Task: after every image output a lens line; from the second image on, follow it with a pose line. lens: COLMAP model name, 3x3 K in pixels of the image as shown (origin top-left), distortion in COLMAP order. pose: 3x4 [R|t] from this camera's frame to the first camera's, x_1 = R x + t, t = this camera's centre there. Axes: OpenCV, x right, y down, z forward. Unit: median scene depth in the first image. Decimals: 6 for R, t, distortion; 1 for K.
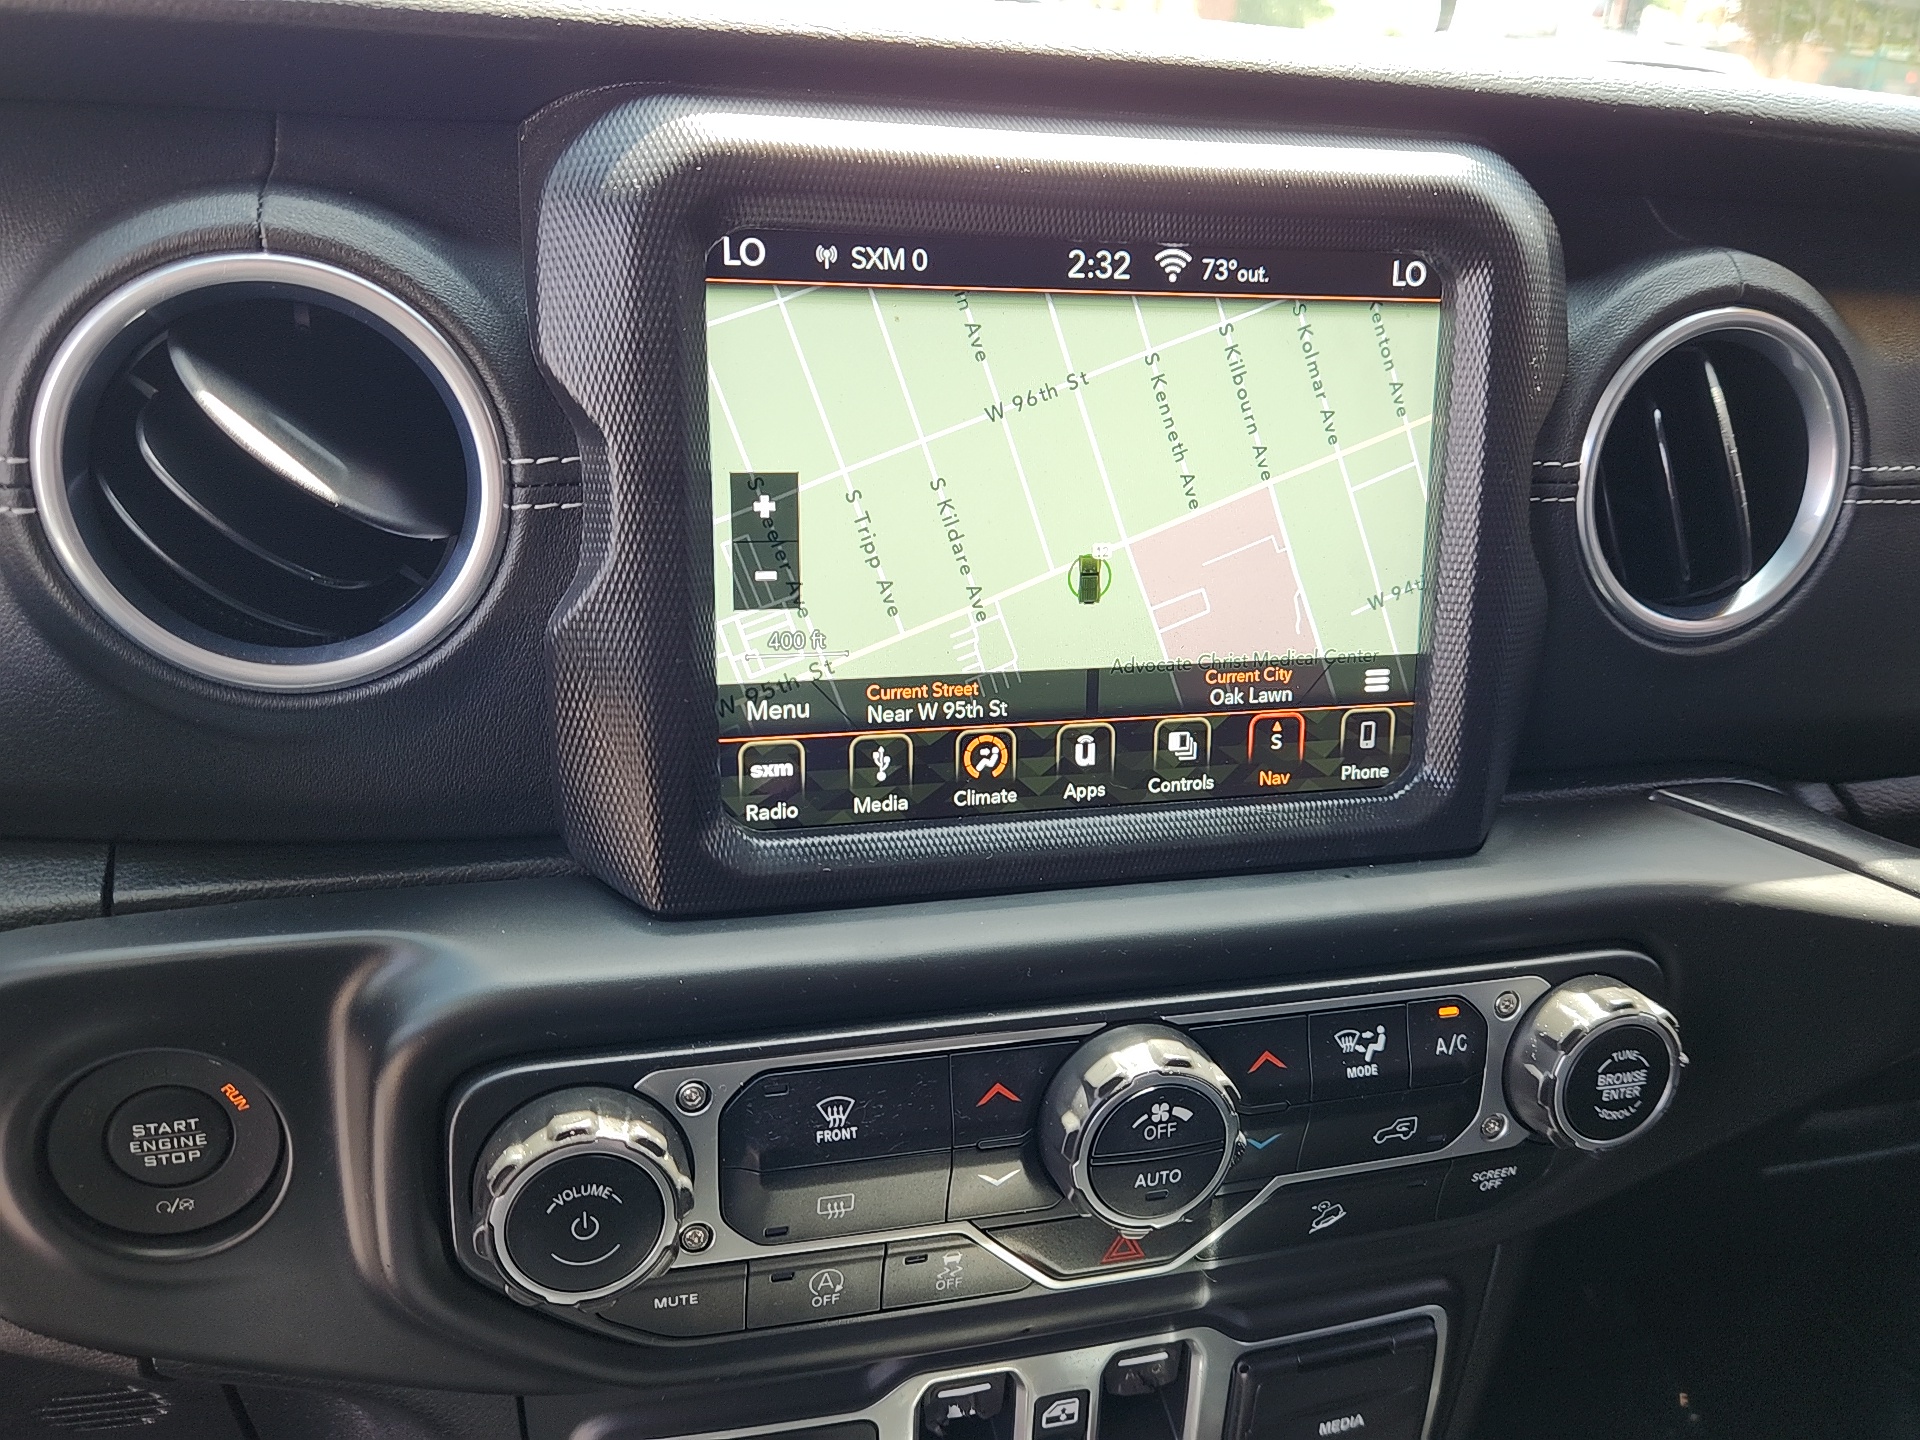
lens RADIAL K [[1661.2, 0, 981.0], [0, 1661.2, 699.6], [0, 0, 1]] dist [0.097489, -0.124699]
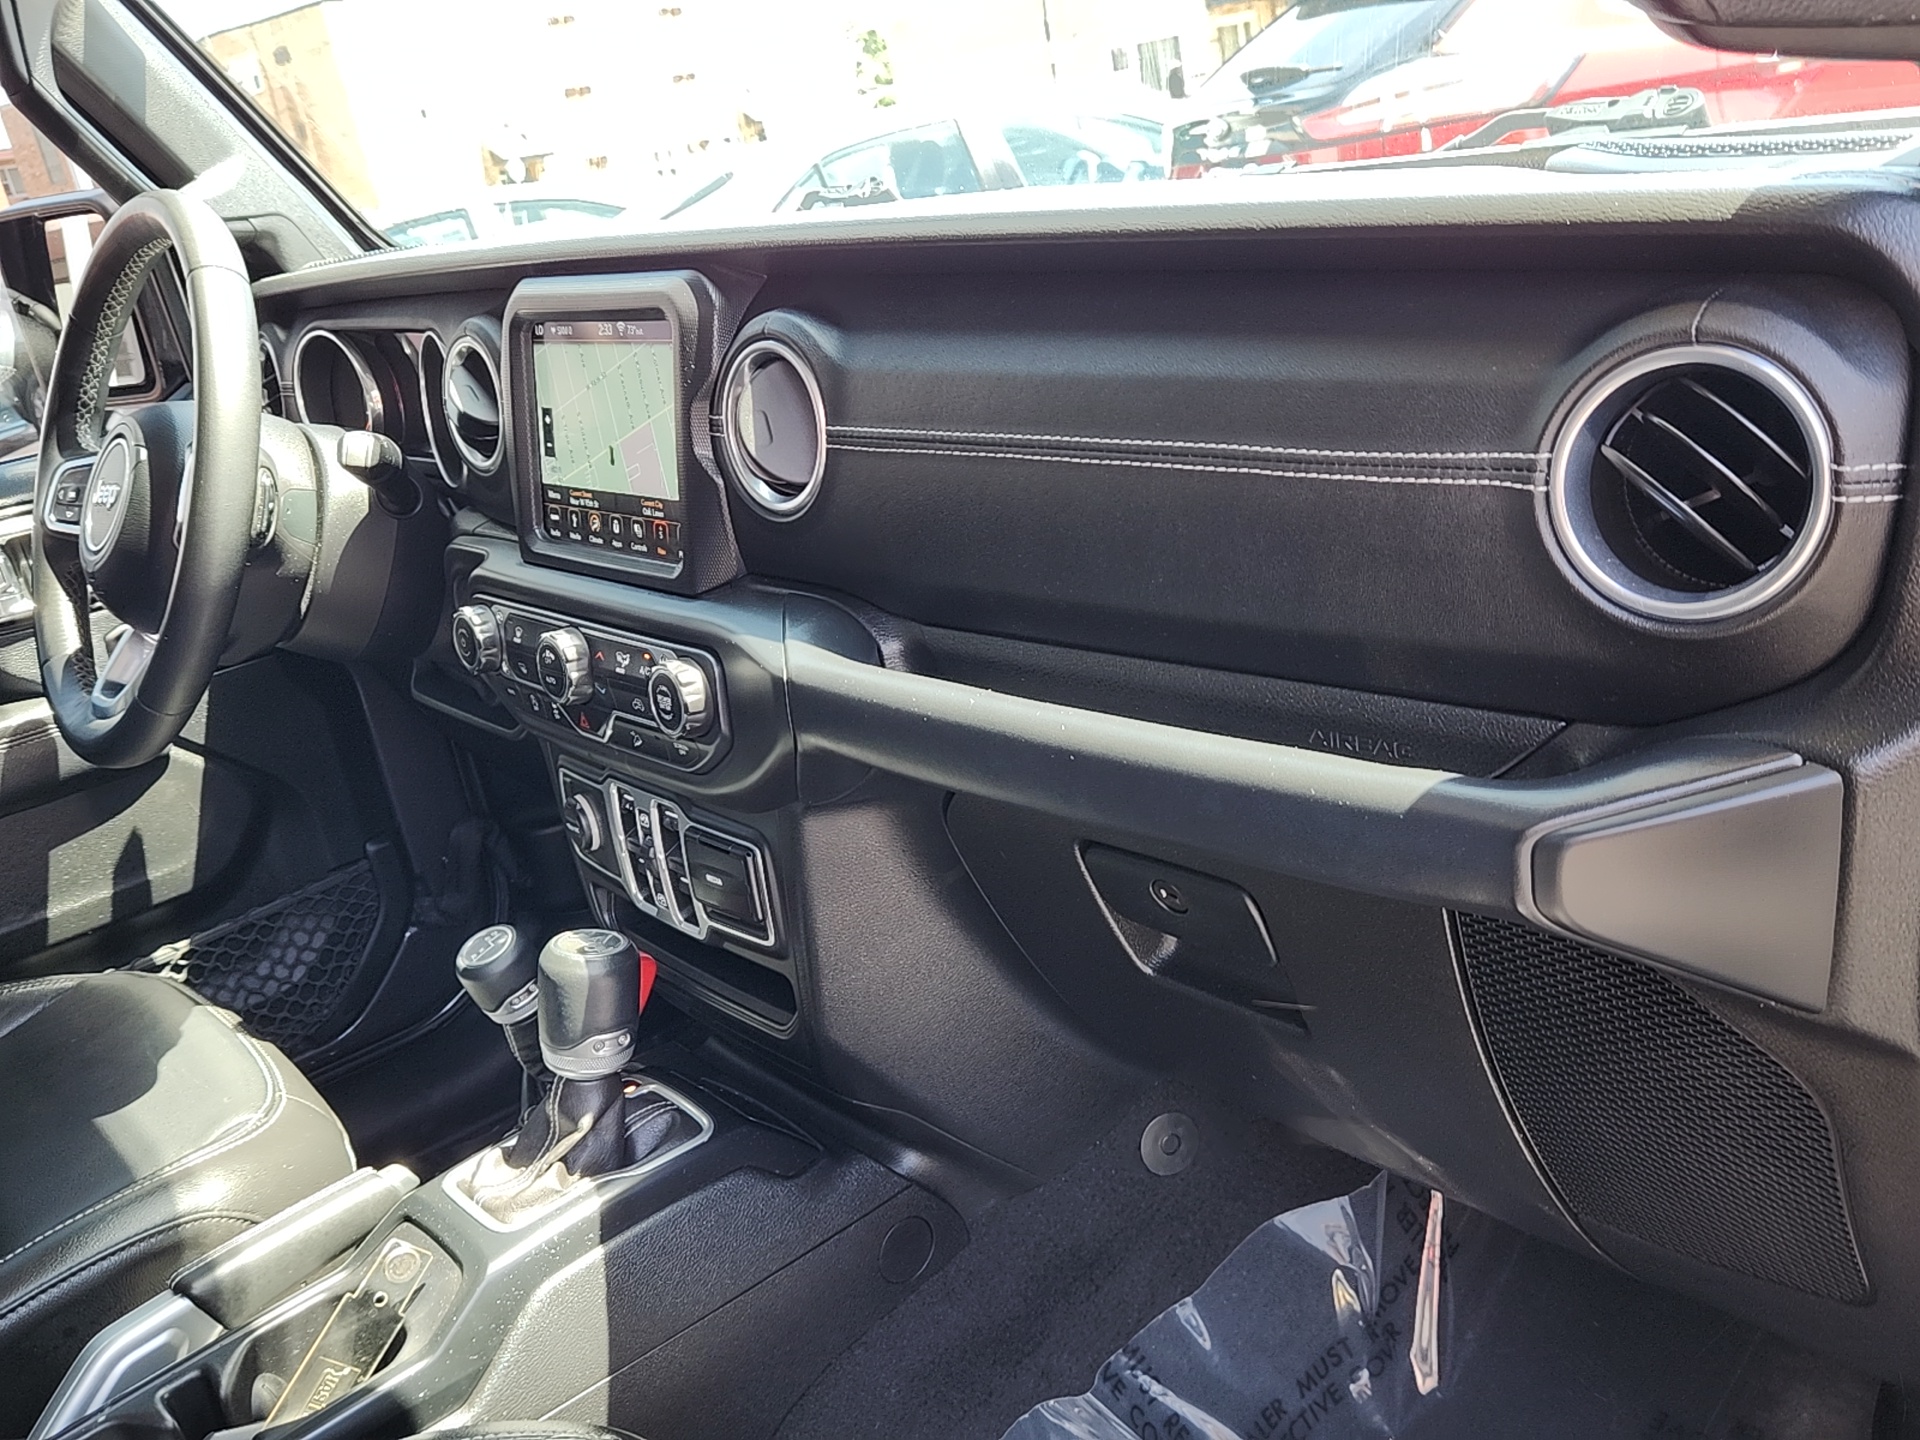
lens RADIAL K [[1722.3, 0, 960.0], [0, 1722.3, 720.0], [0, 0, 1]] dist [0.071841, -0.070294]
pose [[0.380982, 0.181987, -0.906495, 2.691930], [-0.177726, 0.976568, 0.121360, -0.092800], [0.907340, 0.114872, 0.404399, 0.469264]]
